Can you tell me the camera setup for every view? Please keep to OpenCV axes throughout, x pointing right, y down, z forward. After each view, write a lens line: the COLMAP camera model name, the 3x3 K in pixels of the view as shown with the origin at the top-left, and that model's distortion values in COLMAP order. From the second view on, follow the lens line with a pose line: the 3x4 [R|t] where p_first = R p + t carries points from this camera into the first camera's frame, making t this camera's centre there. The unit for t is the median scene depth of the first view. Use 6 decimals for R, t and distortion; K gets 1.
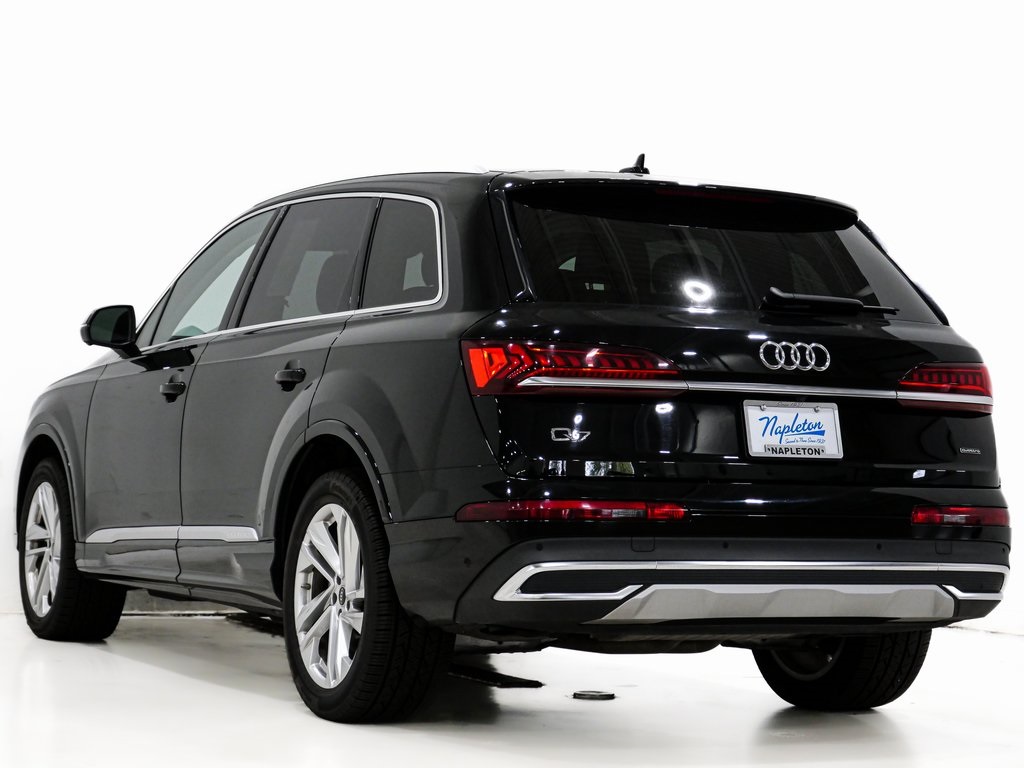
lens RADIAL K [[2384.5, 0, 518.3], [0, 2384.5, 380.0], [0, 0, 1]] dist [0.504713, 0.000000]
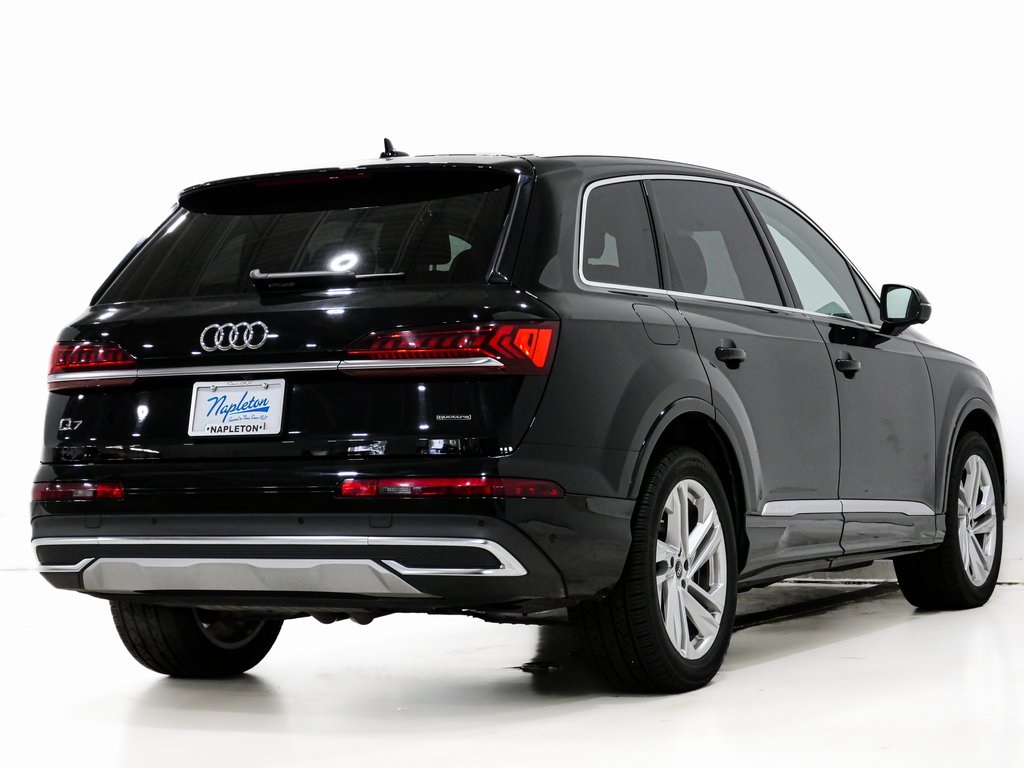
lens RADIAL K [[2256.9, 0, 513.0], [0, 2256.9, 386.0], [0, 0, 1]] dist [0.097750, 0.000000]
pose [[0.568557, -0.052174, -0.820988, 0.970662], [0.062530, 0.997840, -0.020110, 0.037935], [0.820264, -0.039903, 0.570591, 0.545612]]
